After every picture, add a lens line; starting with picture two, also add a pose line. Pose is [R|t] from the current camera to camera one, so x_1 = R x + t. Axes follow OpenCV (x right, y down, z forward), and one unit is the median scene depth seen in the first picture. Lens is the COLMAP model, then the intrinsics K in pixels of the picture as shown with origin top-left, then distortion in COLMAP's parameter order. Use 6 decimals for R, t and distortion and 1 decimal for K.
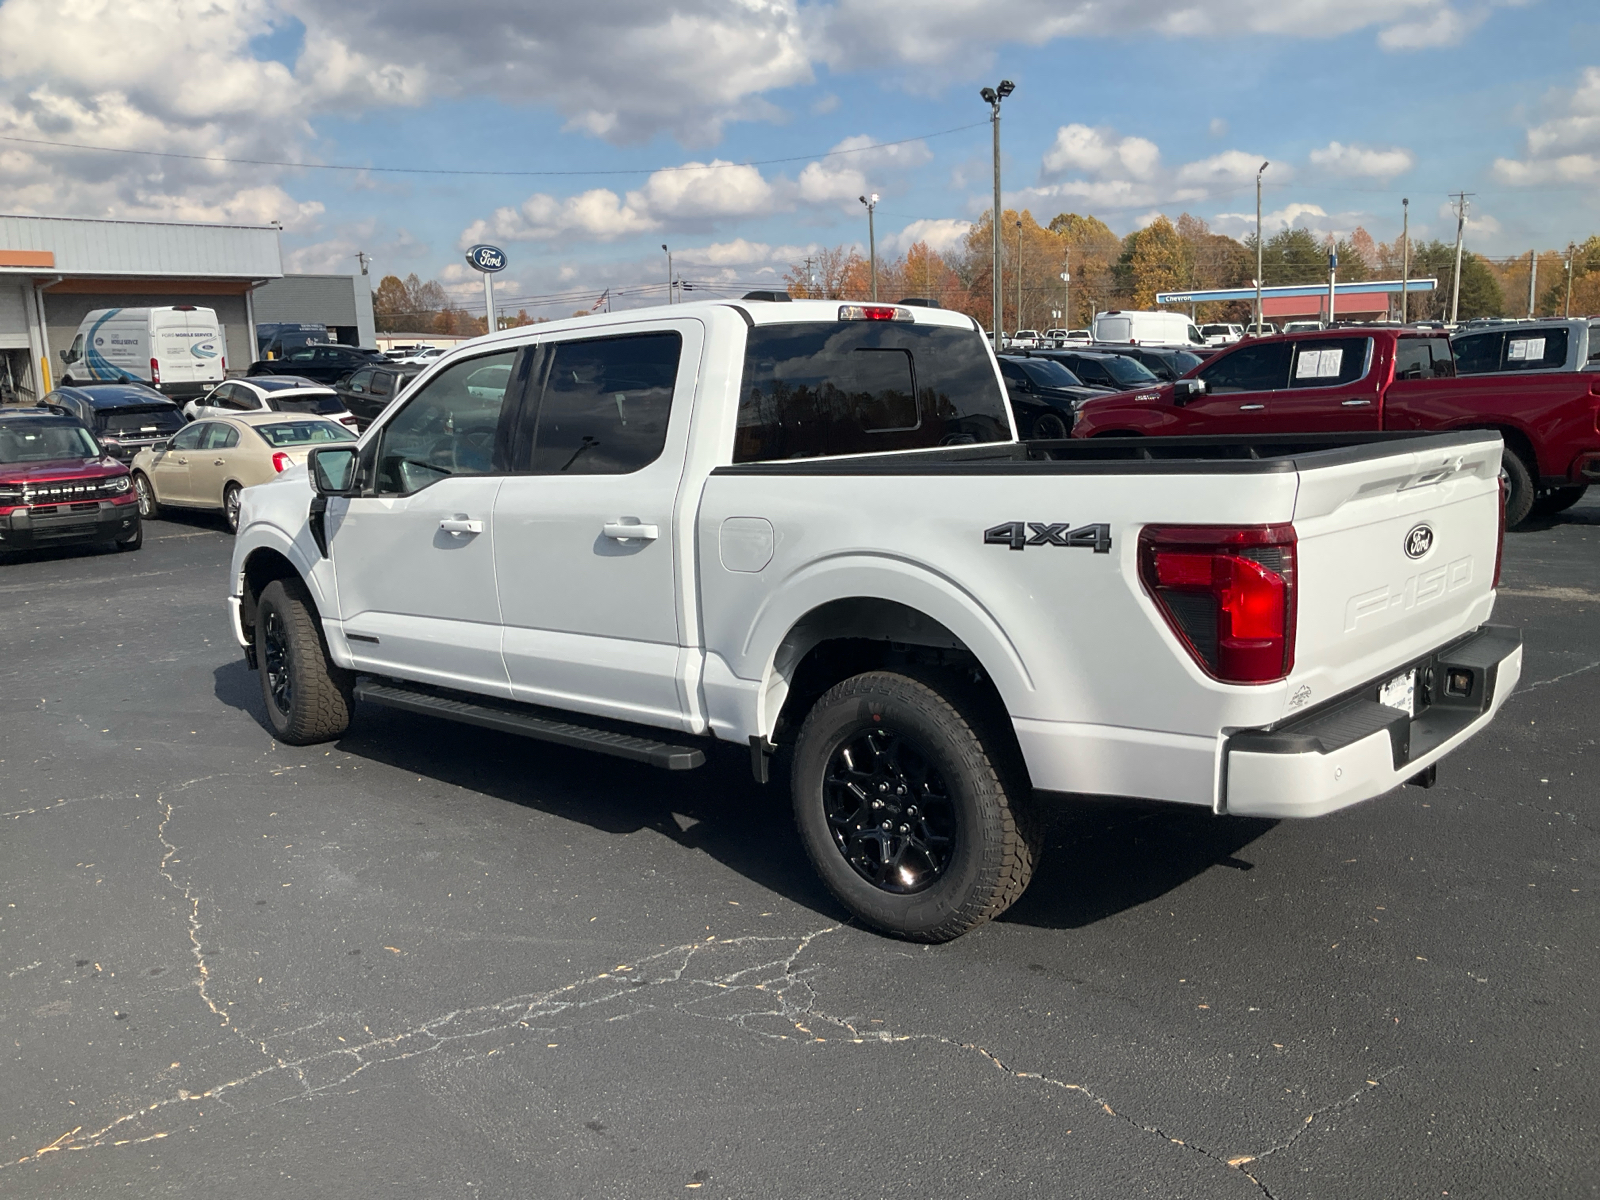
lens RADIAL K [[1321.8, 0, 800.0], [0, 1321.8, 600.0], [0, 0, 1]] dist [0.039036, -0.088871]
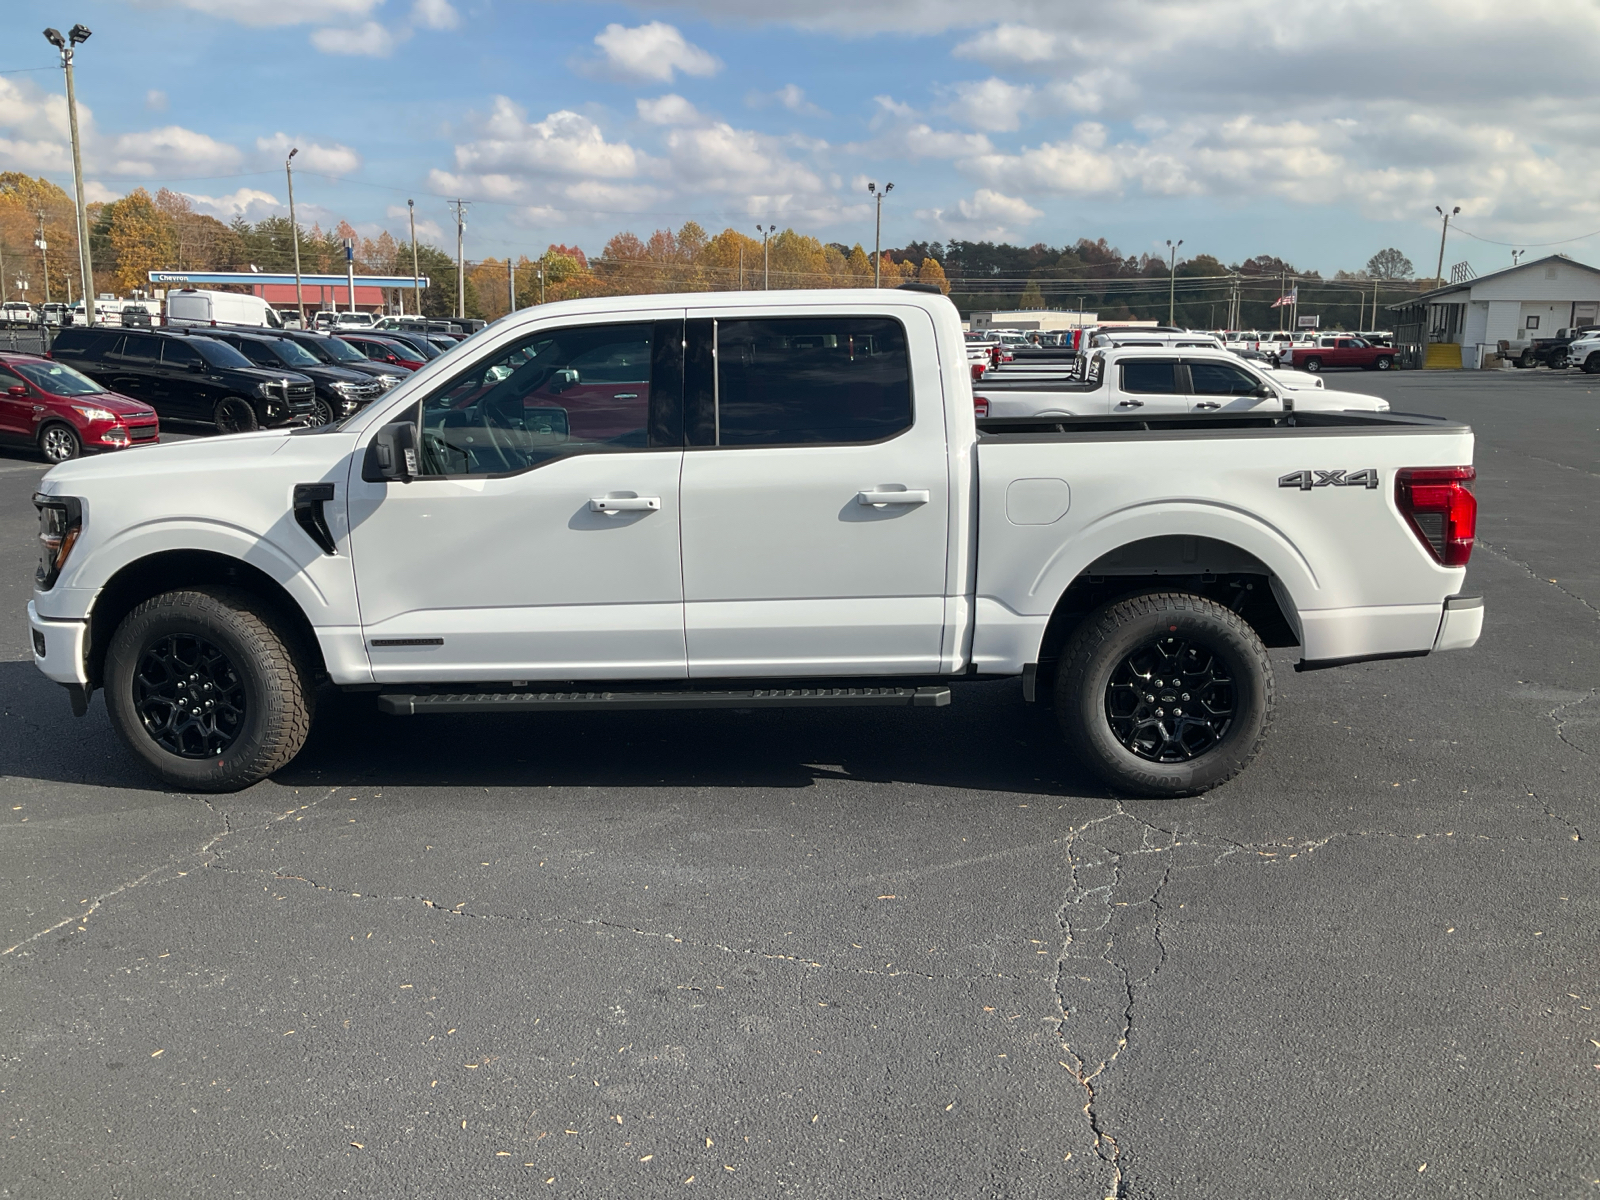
lens RADIAL K [[1321.8, 0, 800.0], [0, 1321.8, 600.0], [0, 0, 1]] dist [0.039036, -0.088871]
pose [[0.749860, -0.085273, 0.656078, -0.813042], [0.080017, 0.996069, 0.038008, -0.012828], [-0.656739, 0.023997, 0.753736, 0.200655]]
